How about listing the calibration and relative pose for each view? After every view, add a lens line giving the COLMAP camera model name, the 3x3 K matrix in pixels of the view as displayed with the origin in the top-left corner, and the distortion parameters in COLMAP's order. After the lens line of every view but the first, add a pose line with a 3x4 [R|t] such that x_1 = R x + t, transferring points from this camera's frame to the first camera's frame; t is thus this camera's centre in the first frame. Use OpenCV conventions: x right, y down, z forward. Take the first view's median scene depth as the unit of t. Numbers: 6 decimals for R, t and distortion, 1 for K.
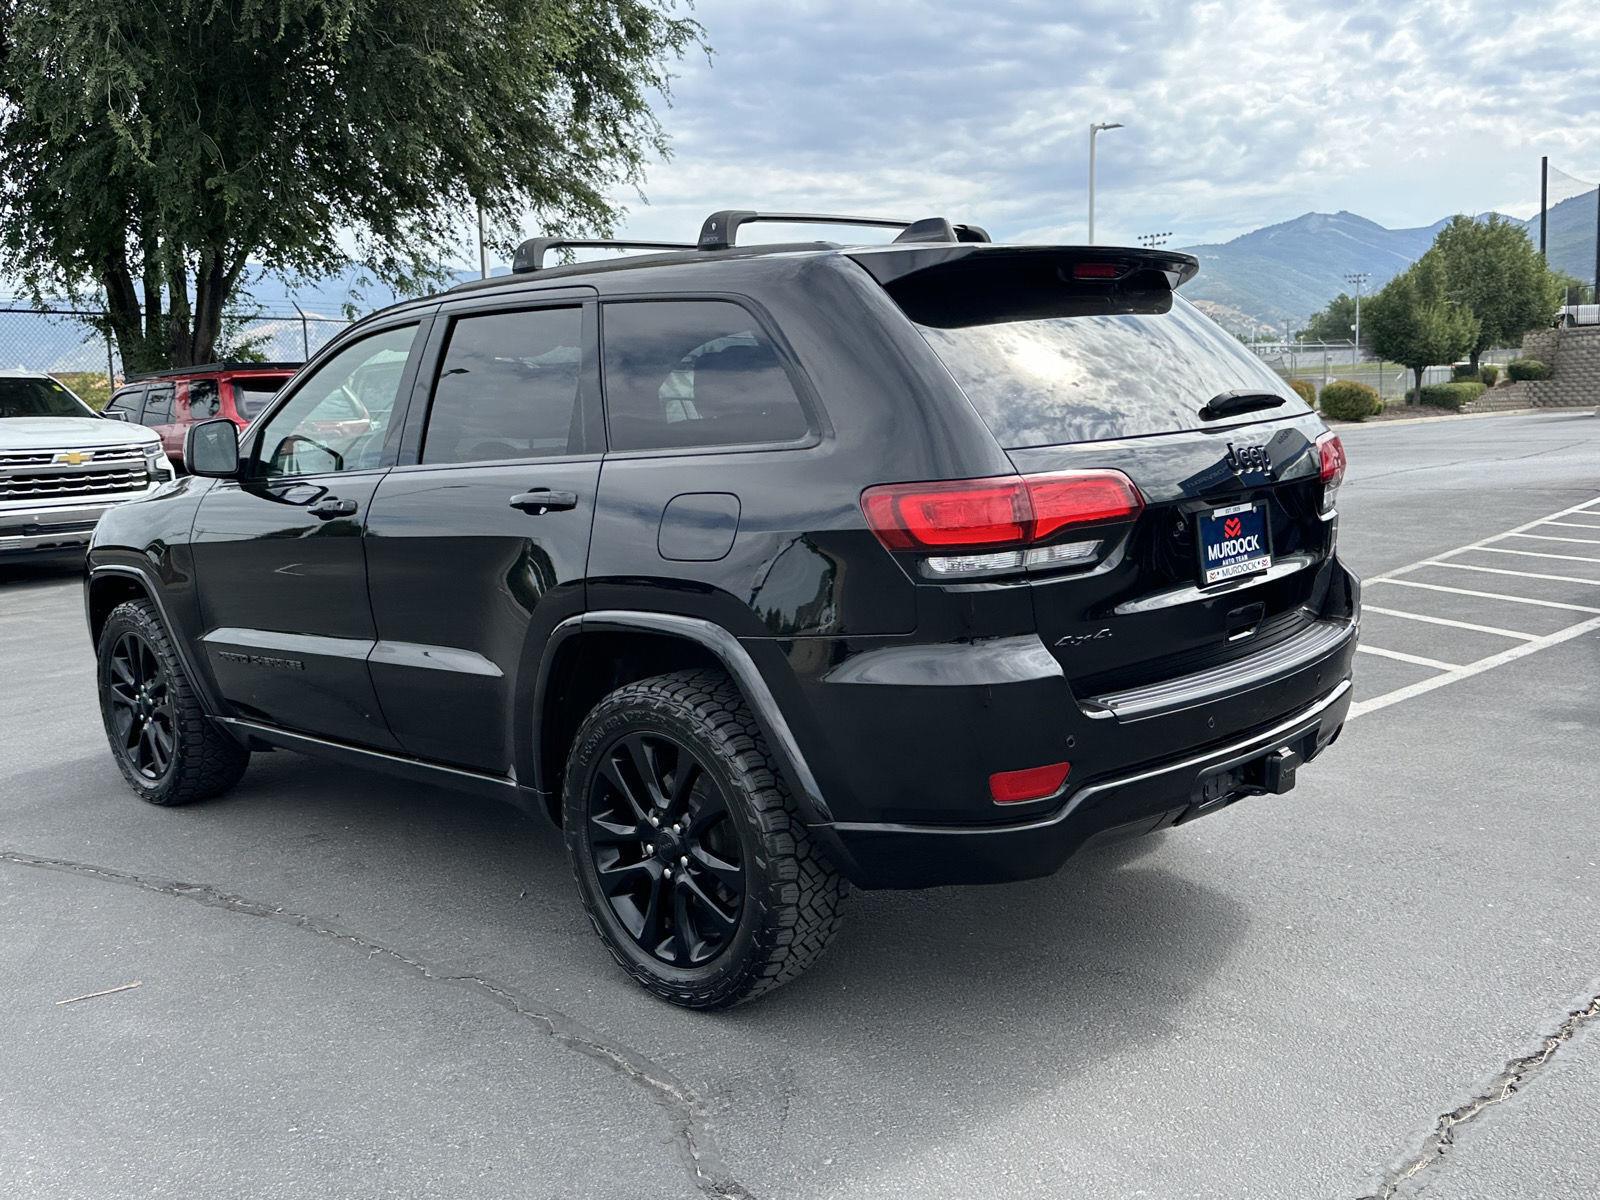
lens RADIAL K [[1435.4, 0, 817.2], [0, 1435.4, 598.9], [0, 0, 1]] dist [0.153885, -0.298907]
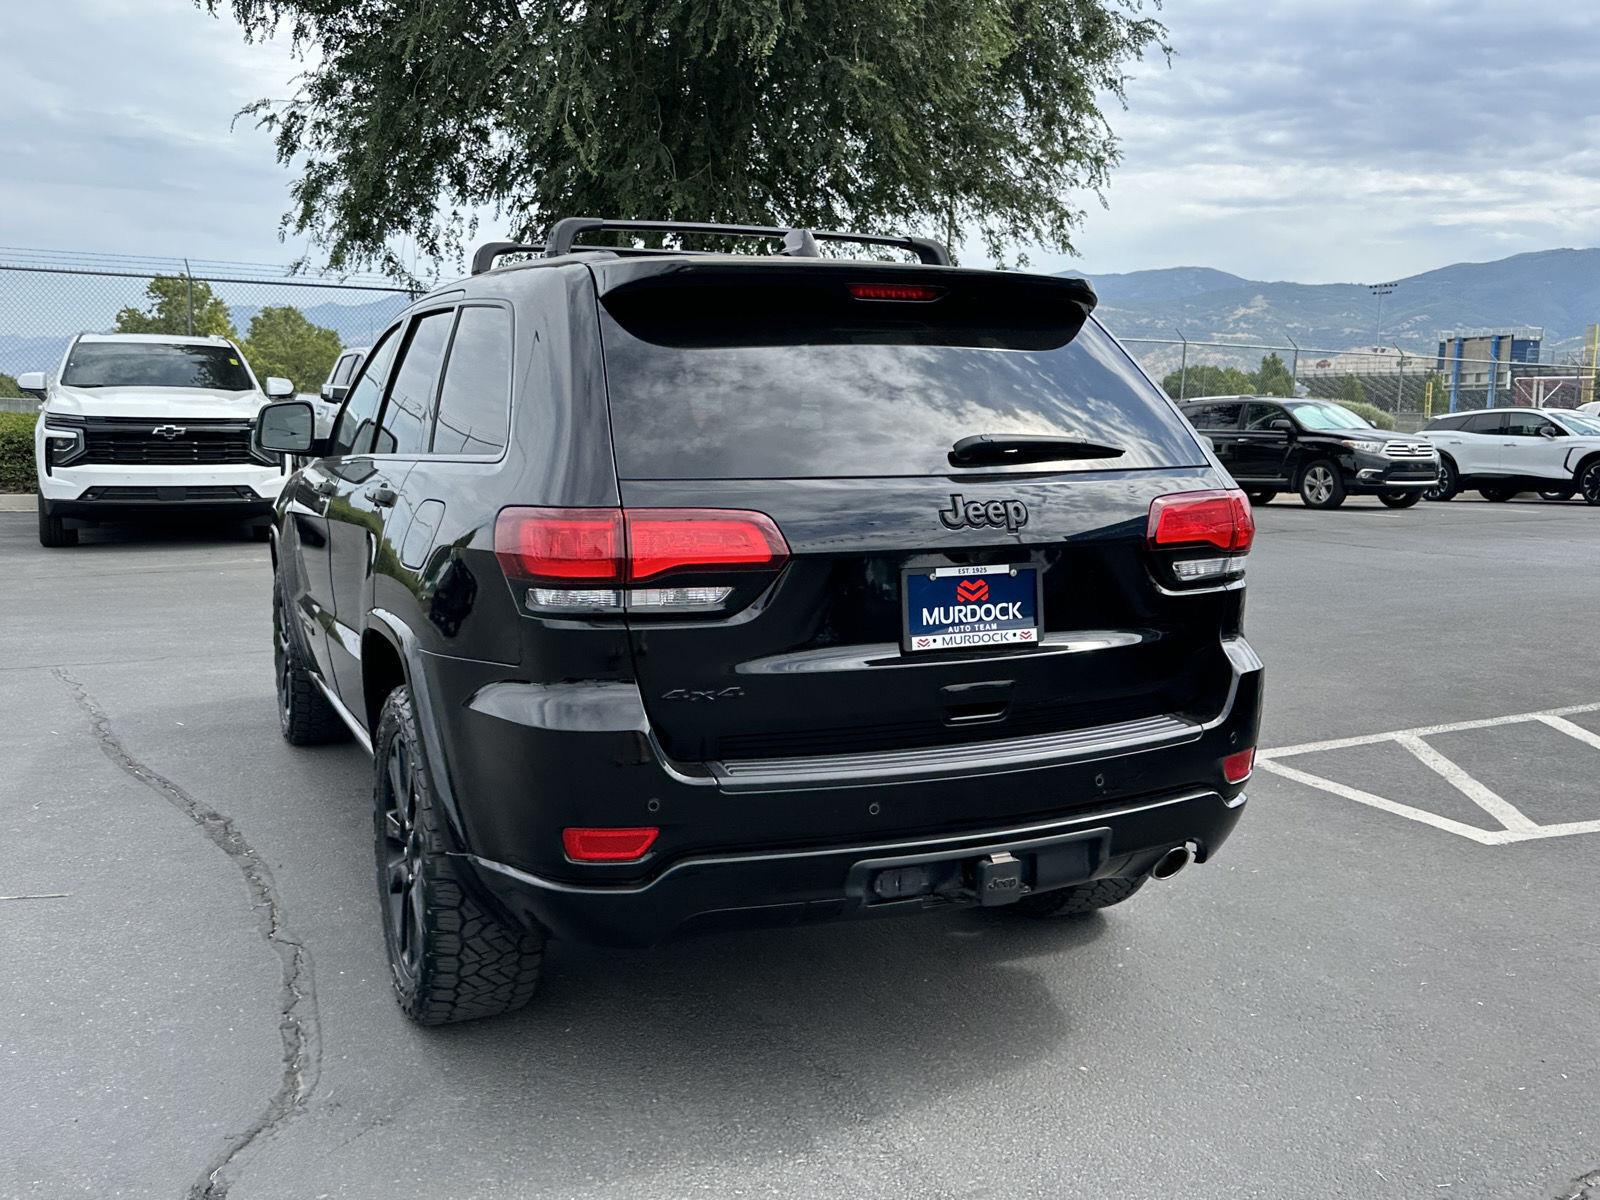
lens RADIAL K [[1446.6, 0, 810.0], [0, 1446.6, 579.0], [0, 0, 1]] dist [0.092051, -0.146060]
pose [[0.930312, 0.099954, -0.352886, 0.136397], [-0.105567, 0.994407, 0.003356, -0.013274], [0.351248, 0.034131, 0.935660, 0.042800]]
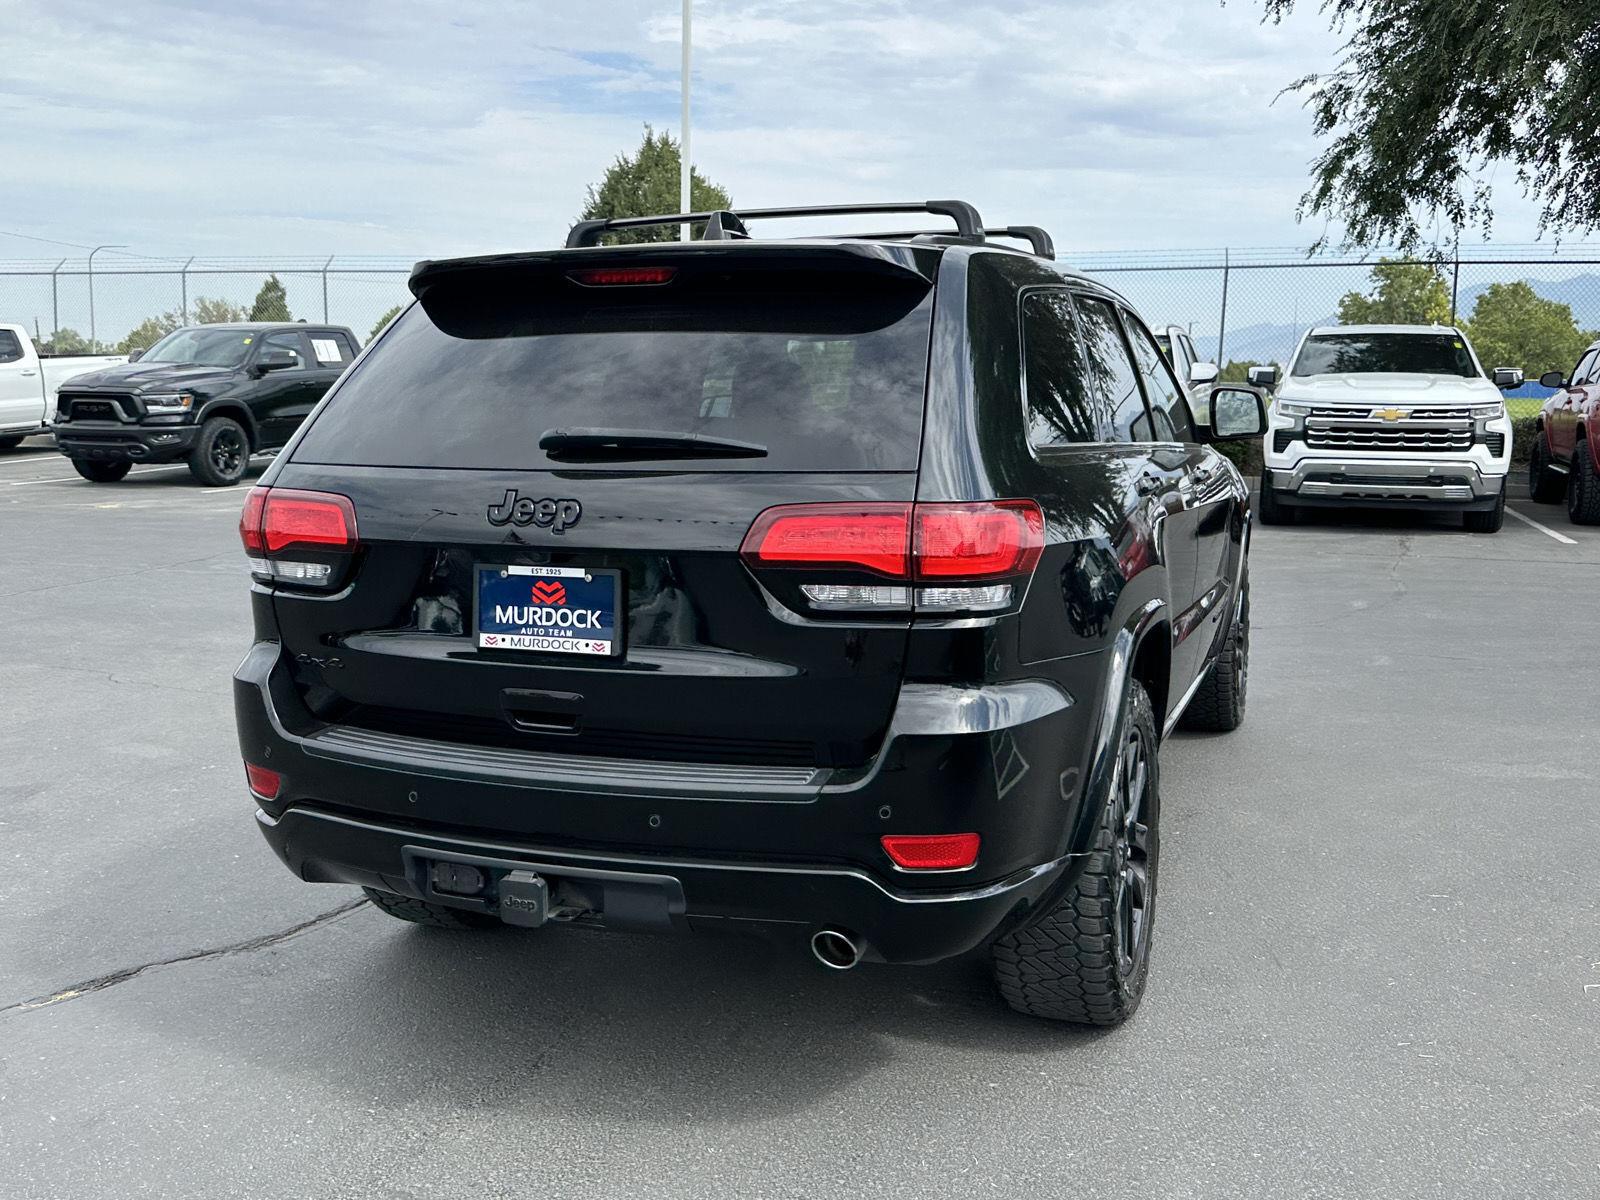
lens RADIAL K [[1435.4, 0, 817.2], [0, 1435.4, 598.9], [0, 0, 1]] dist [0.153885, -0.298907]
pose [[0.393891, 0.184070, -0.900538, 0.294182], [-0.148849, 0.979585, 0.135121, -0.048587], [0.907025, 0.080821, 0.413248, 0.218548]]
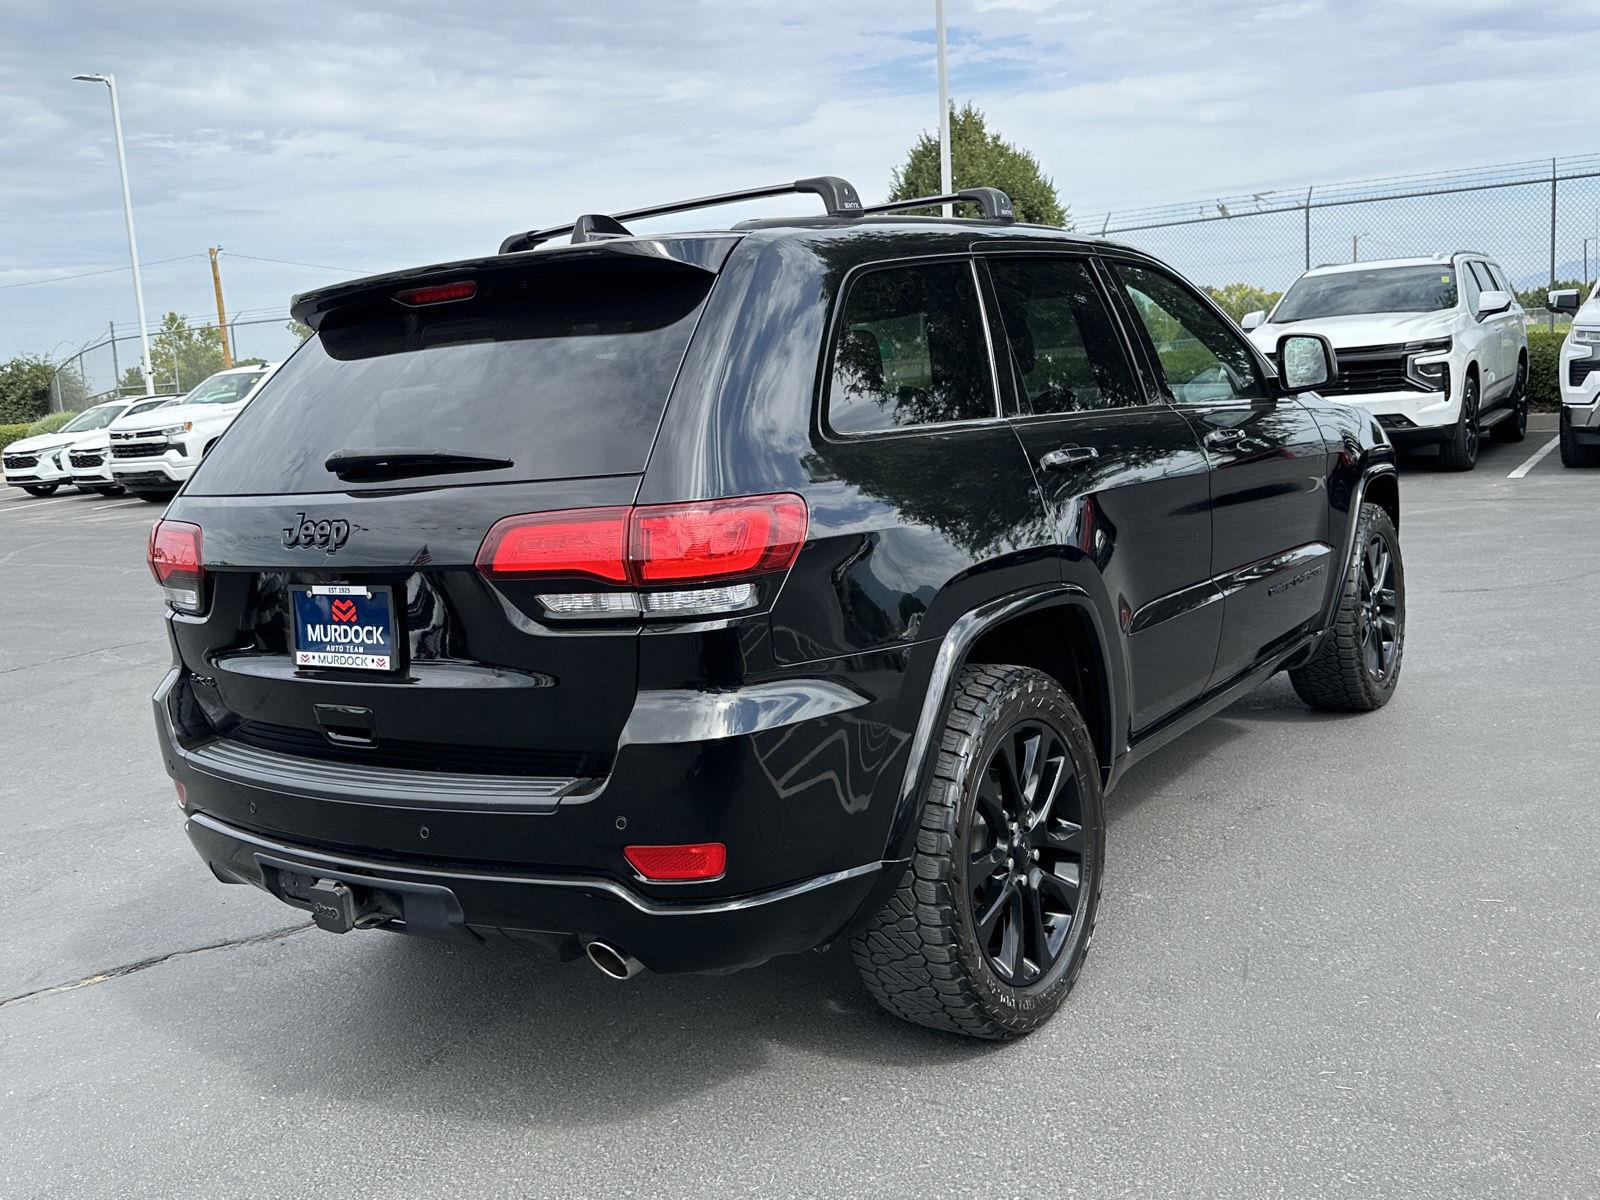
lens RADIAL K [[1442.0, 0, 800.0], [0, 1442.0, 600.0], [0, 0, 1]] dist [0.150323, -0.293356]
pose [[0.162814, 0.187015, -0.968771, 0.313617], [-0.064960, 0.981774, 0.178608, -0.061081], [0.984516, 0.033851, 0.171995, 0.304034]]
